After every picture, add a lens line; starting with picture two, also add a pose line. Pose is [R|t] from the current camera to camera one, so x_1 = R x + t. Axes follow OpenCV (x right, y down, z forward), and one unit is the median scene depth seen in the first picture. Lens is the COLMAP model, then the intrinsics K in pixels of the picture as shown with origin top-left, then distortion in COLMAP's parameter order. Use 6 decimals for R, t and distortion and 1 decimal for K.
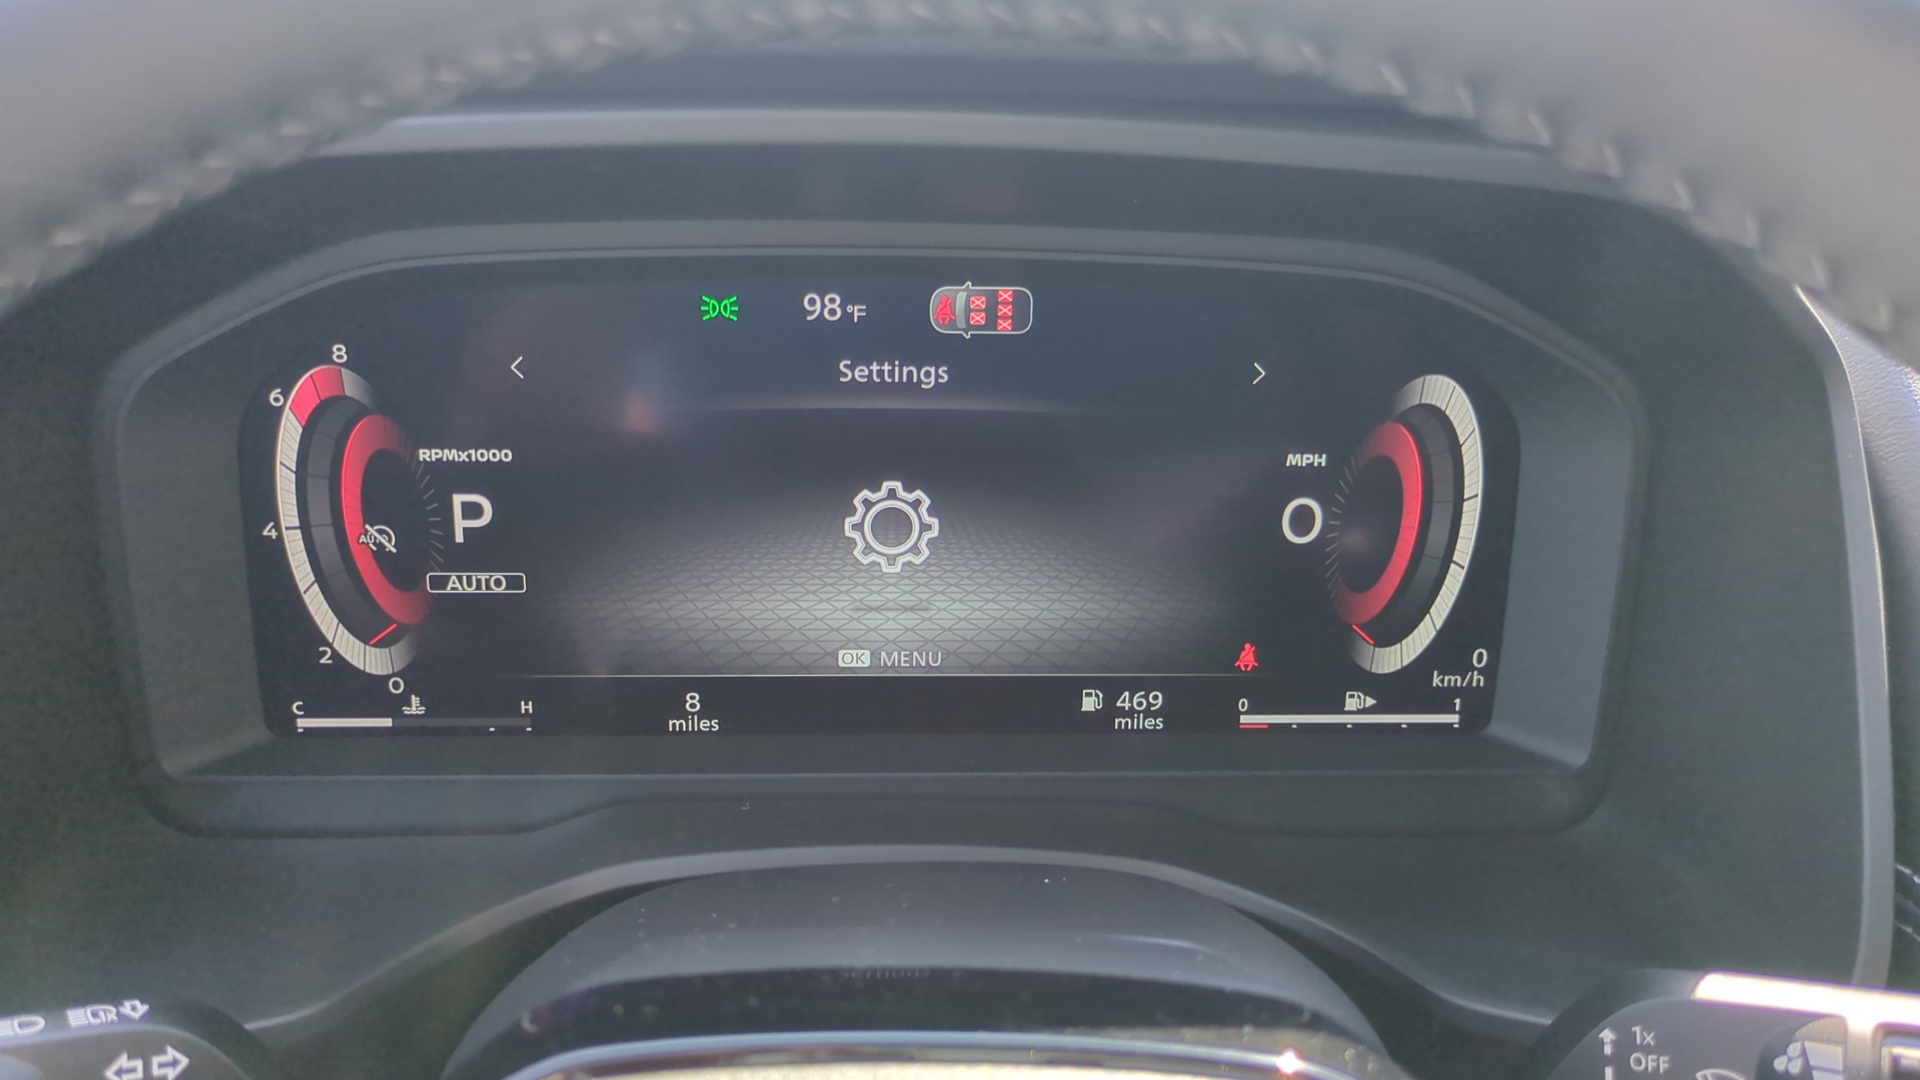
lens RADIAL K [[1673.4, 0, 954.7], [0, 1673.4, 540.8], [0, 0, 1]] dist [0.049869, -0.084086]
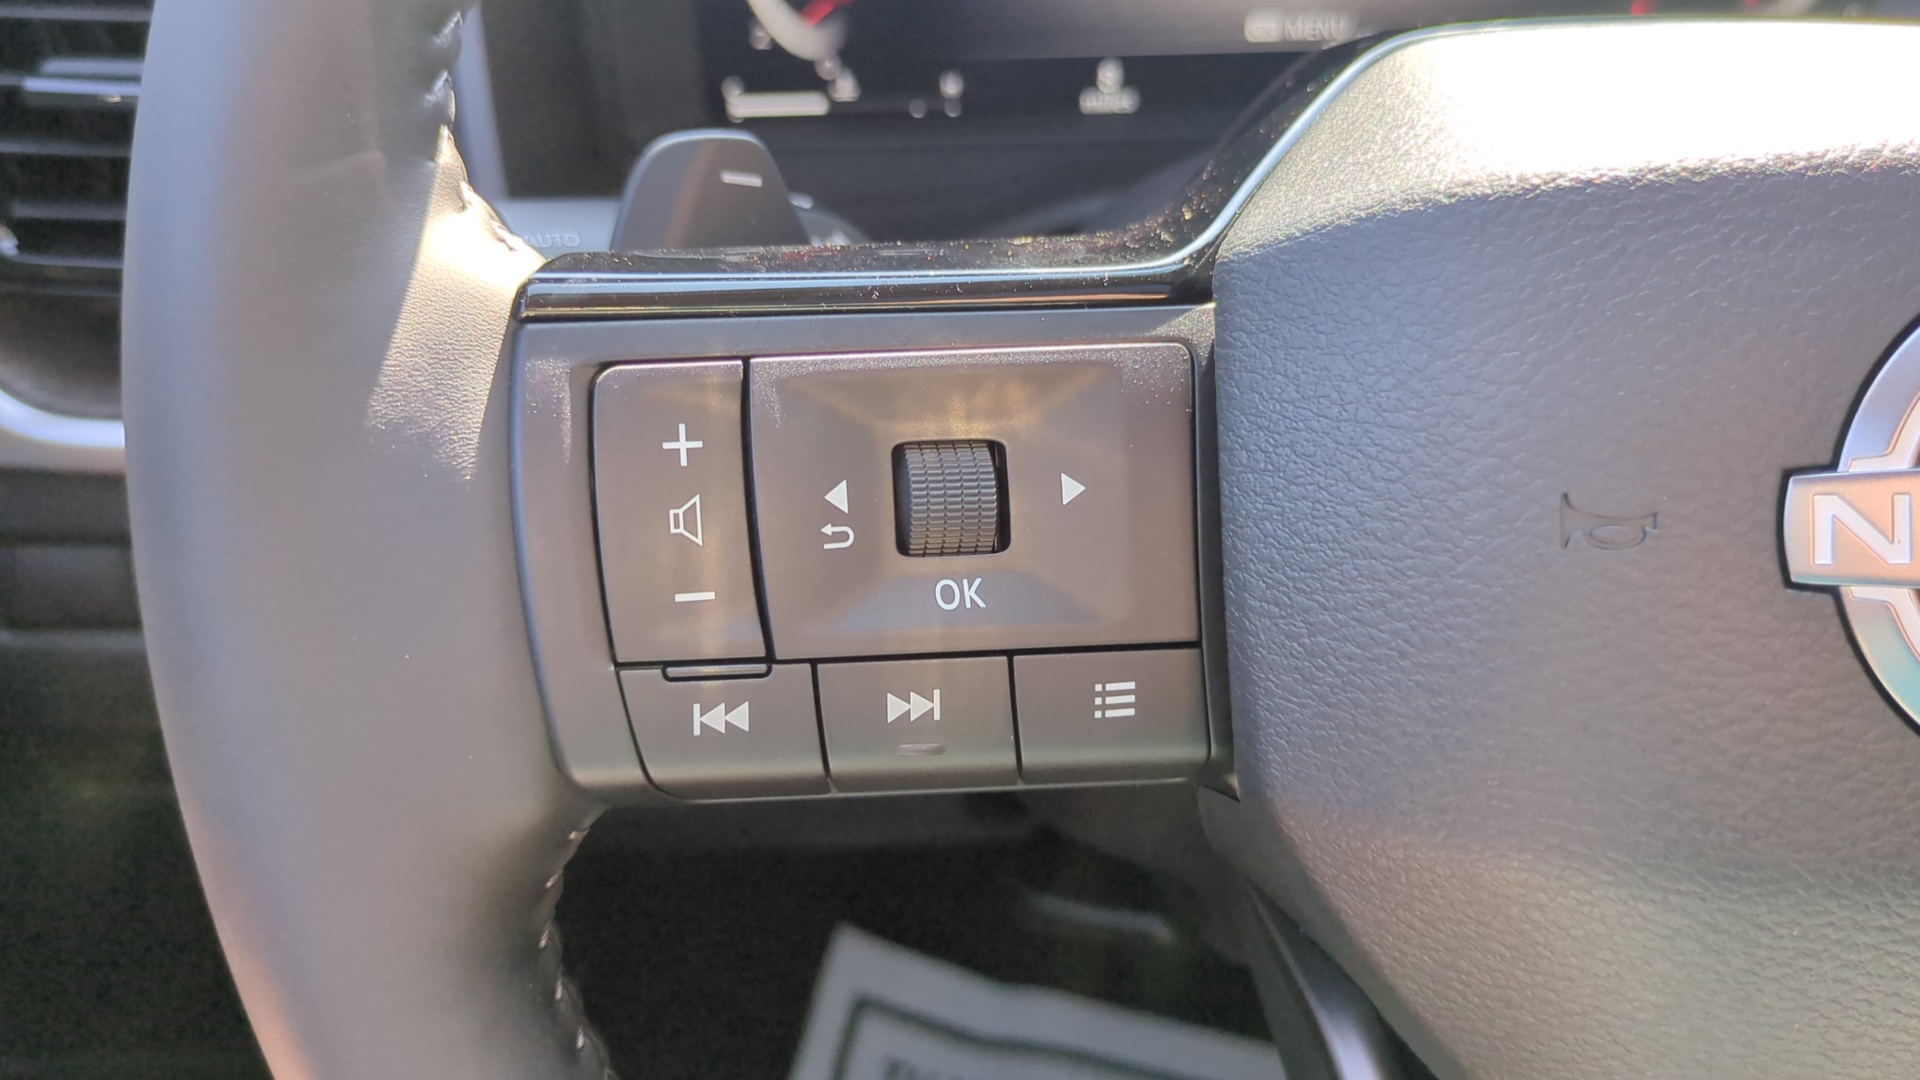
lens RADIAL K [[1673.4, 0, 958.0], [0, 1673.4, 540.2], [0, 0, 1]] dist [0.049869, -0.084086]
pose [[0.999169, -0.038535, 0.013285, -0.276428], [0.036305, 0.989525, 0.139725, 0.233498], [-0.018530, -0.139127, 0.990101, -0.067394]]
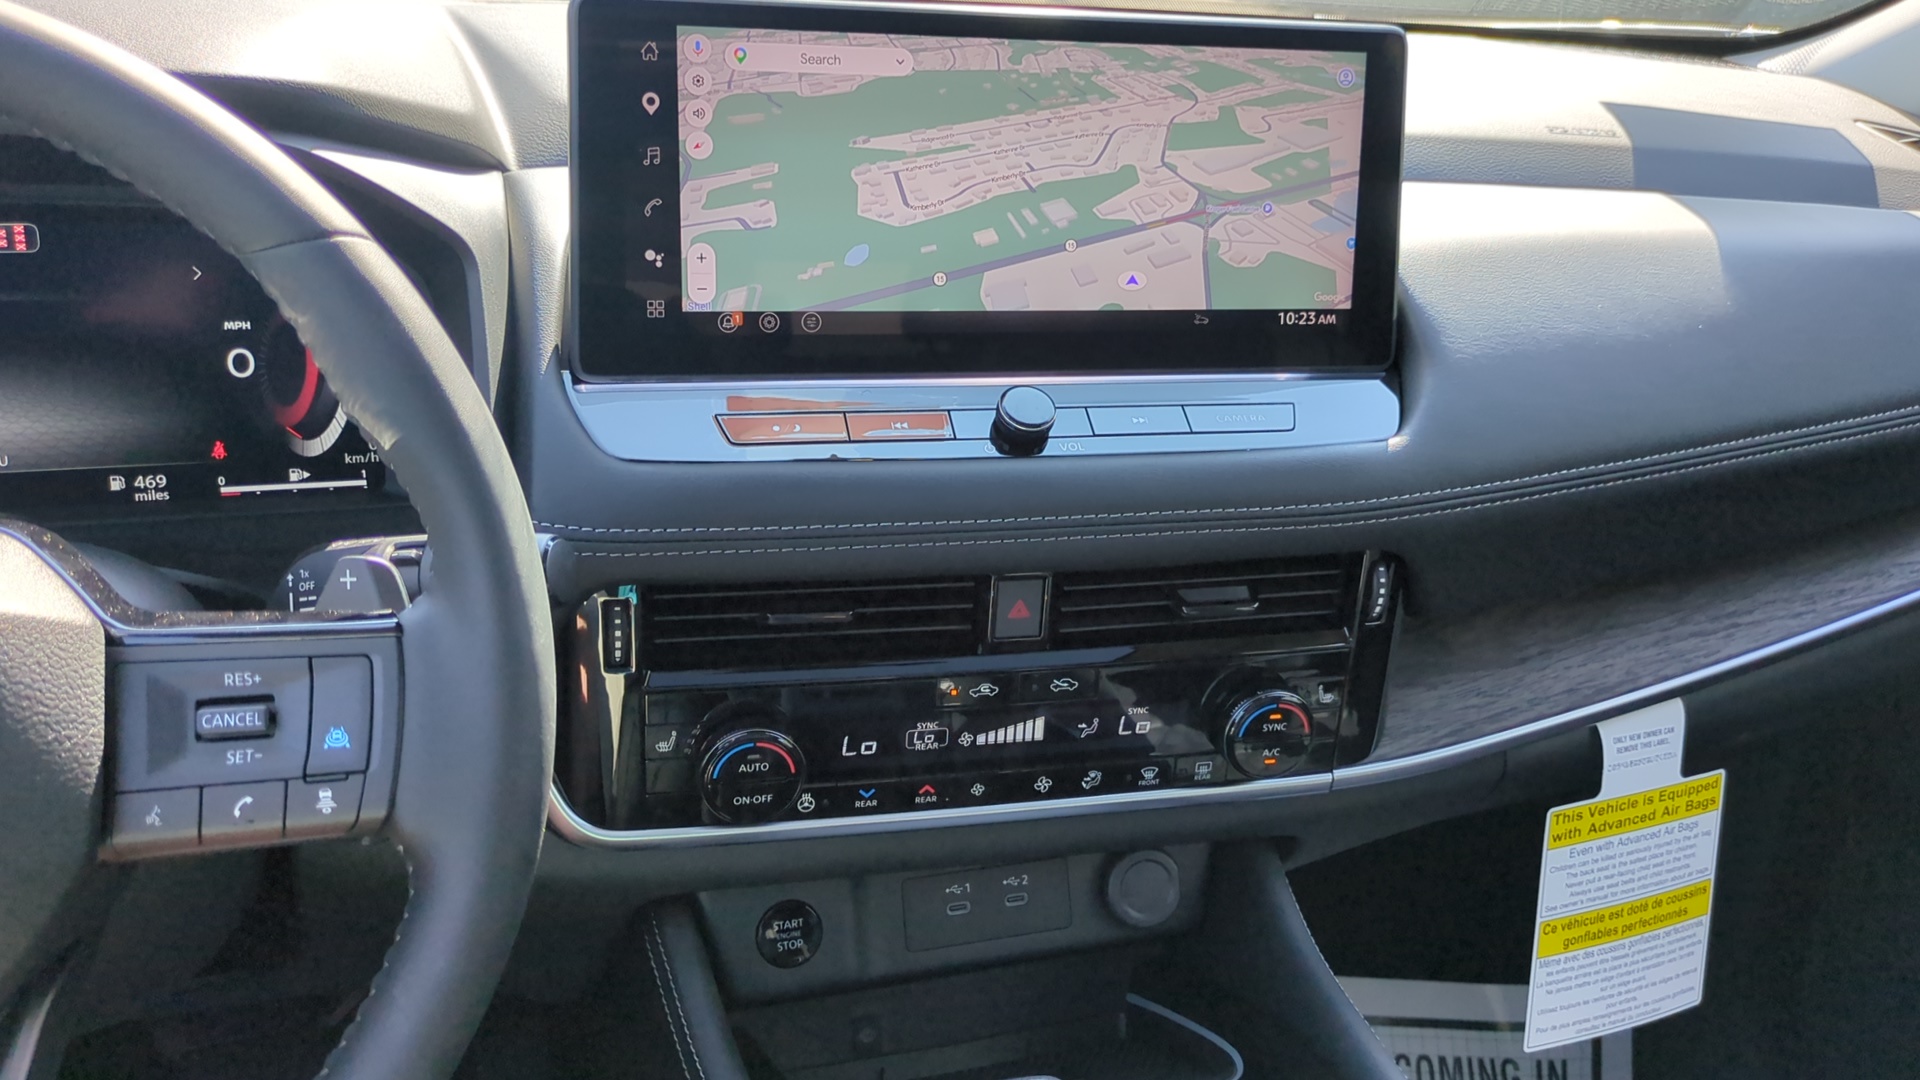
lens RADIAL K [[1673.4, 0, 970.0], [0, 1673.4, 523.6], [0, 0, 1]] dist [0.049869, -0.084086]
pose [[0.961906, -0.067851, 0.264826, 0.447393], [0.075178, 0.997014, -0.017617, 0.228966], [-0.262840, 0.036855, 0.964135, -0.785621]]
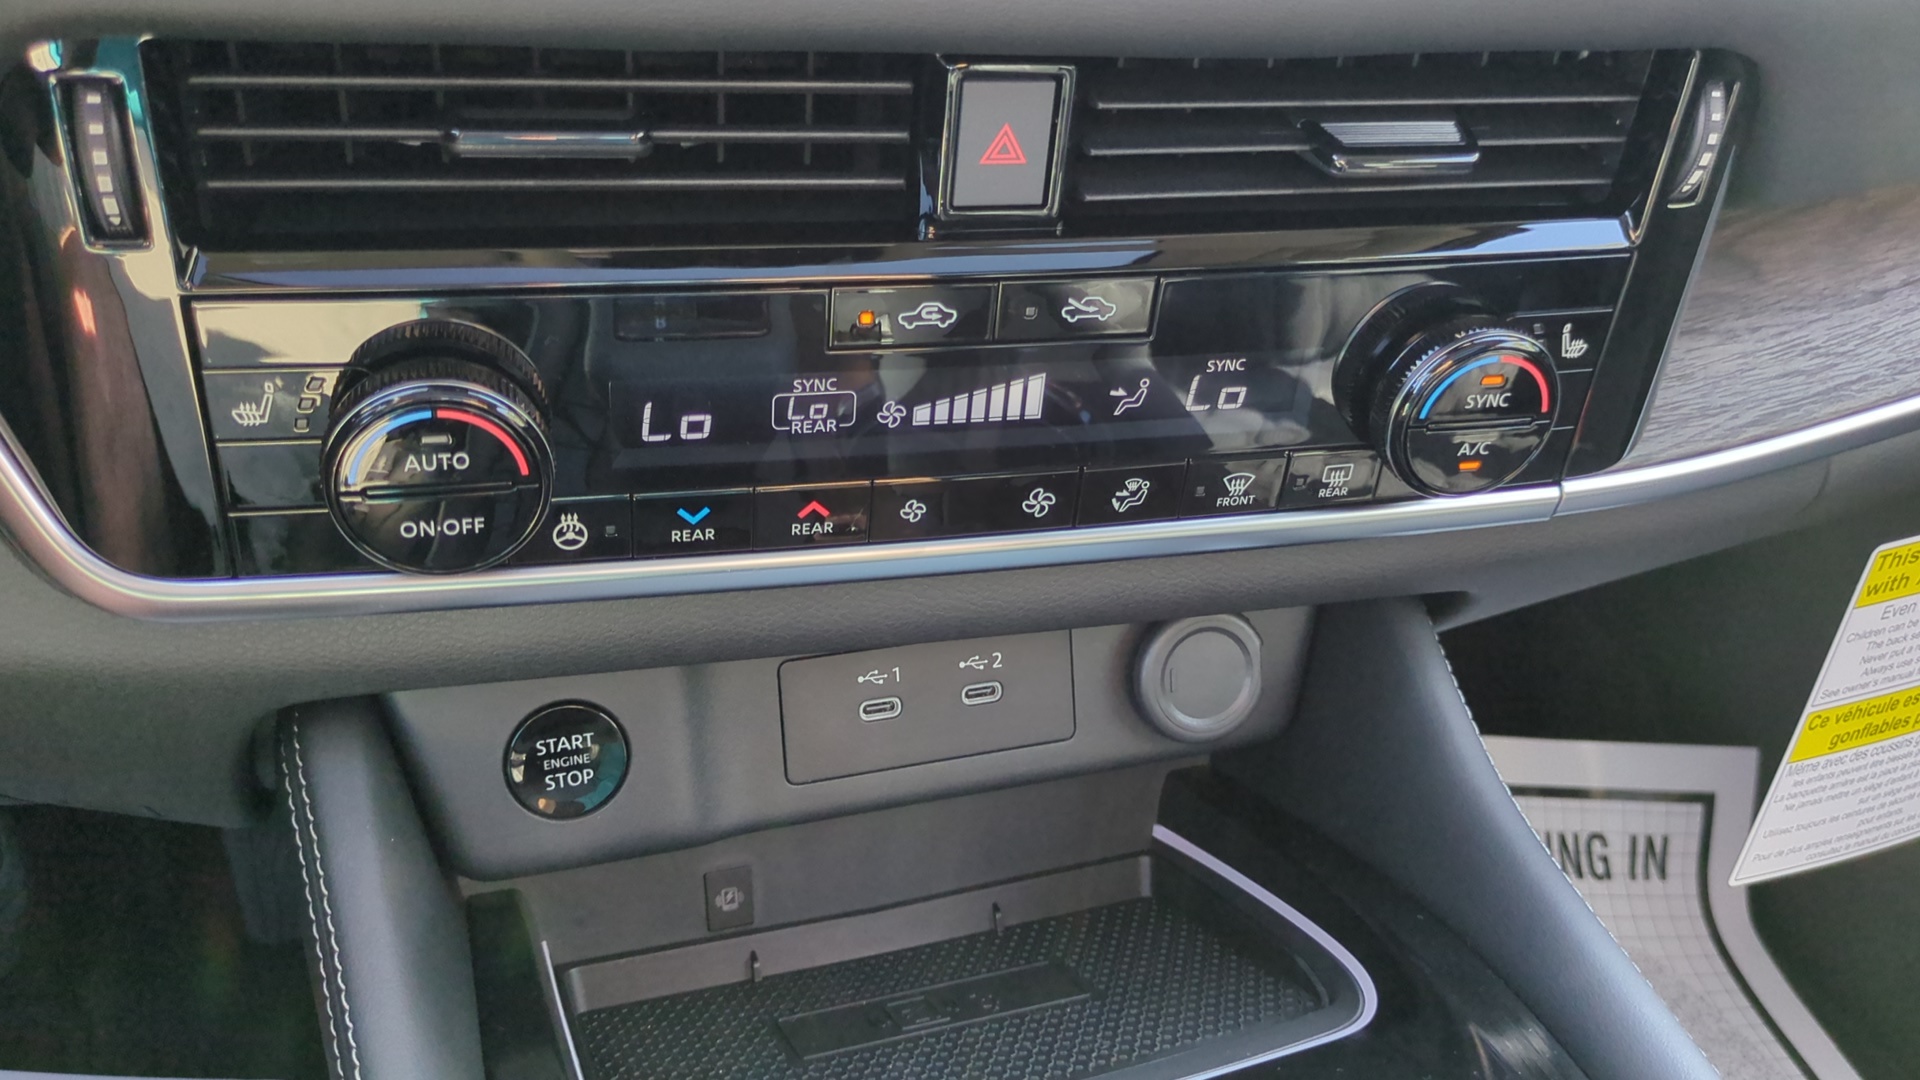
lens RADIAL K [[1673.4, 0, 978.5], [0, 1673.4, 534.3], [0, 0, 1]] dist [0.049869, -0.084086]
pose [[0.955985, -0.101621, 0.275257, 0.680481], [0.053746, 0.982885, 0.176207, 0.329639], [-0.288452, -0.153657, 0.945085, 0.033965]]
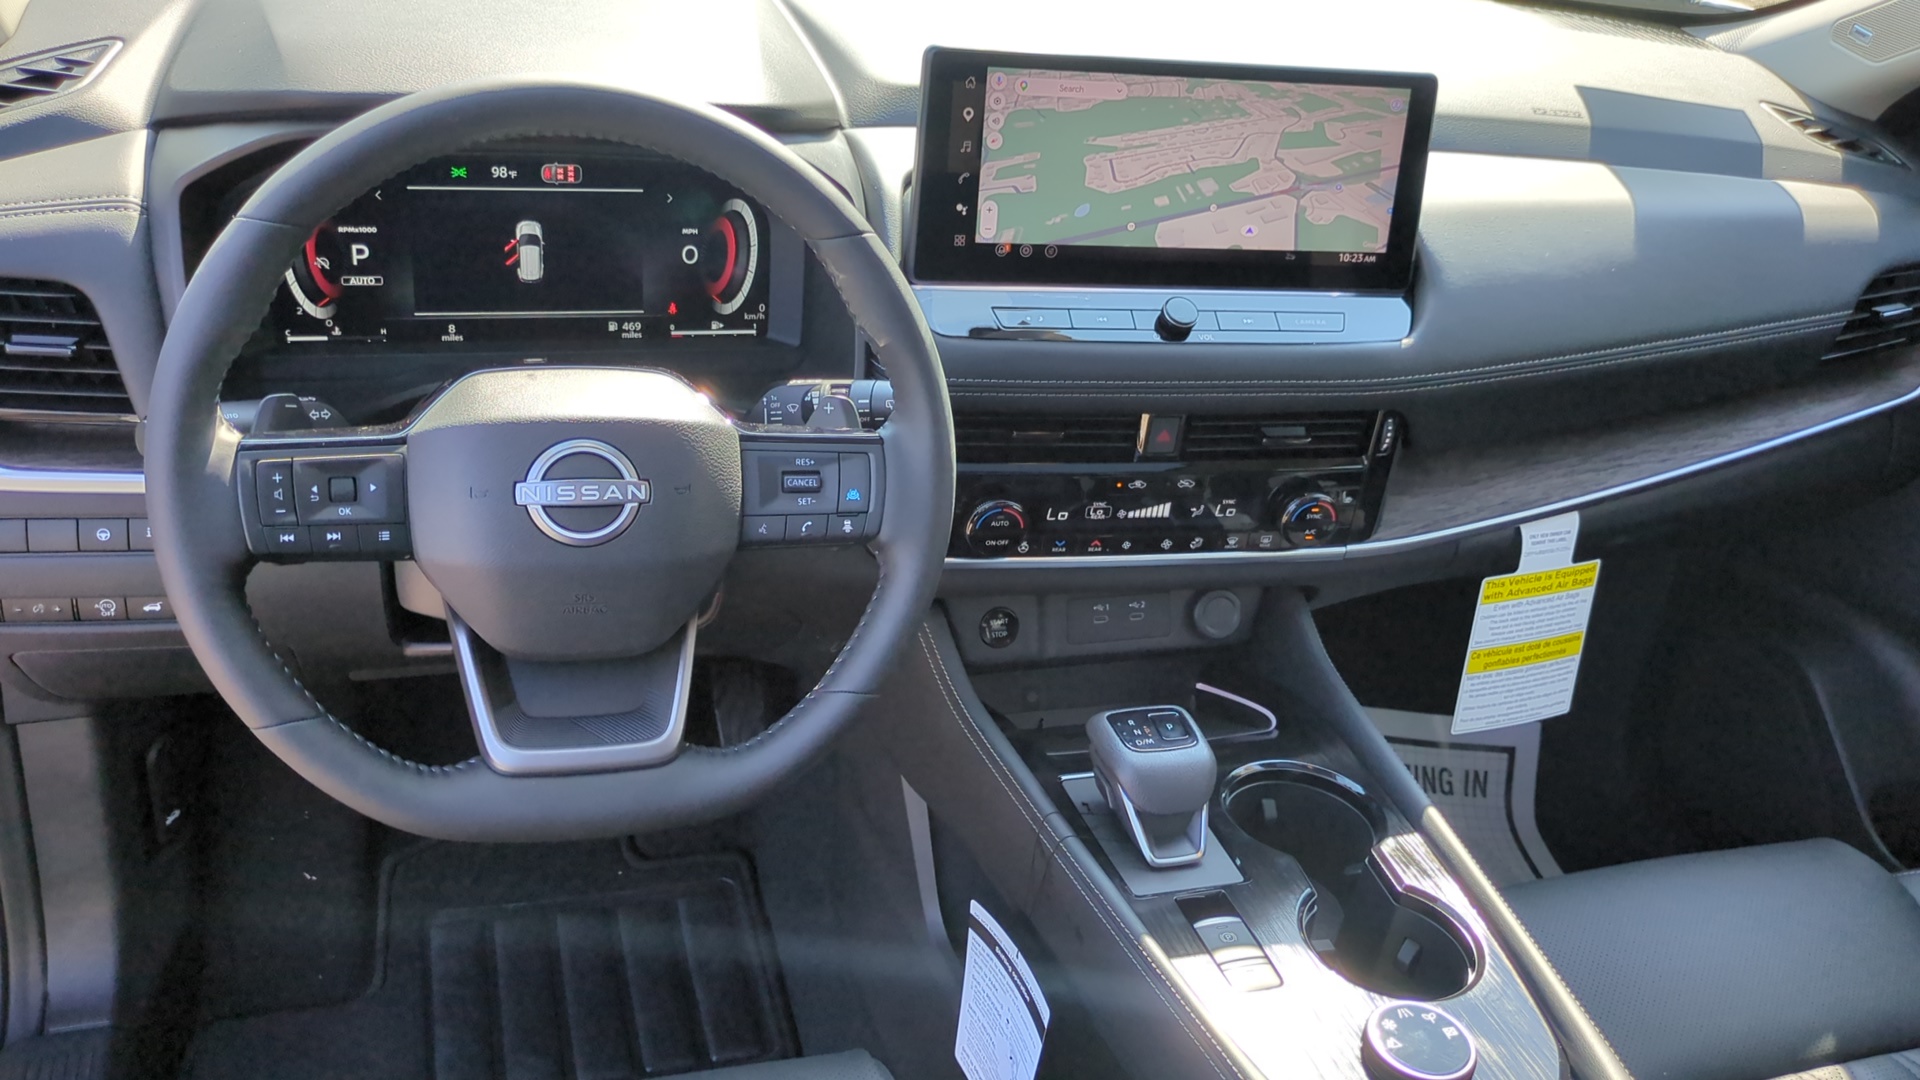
lens RADIAL K [[1673.4, 0, 969.4], [0, 1673.4, 543.4], [0, 0, 1]] dist [0.049869, -0.084086]
pose [[0.963726, -0.052650, 0.261648, -0.084674], [0.019856, 0.991776, 0.126435, 0.113530], [-0.266153, -0.116654, 0.956846, -1.700595]]
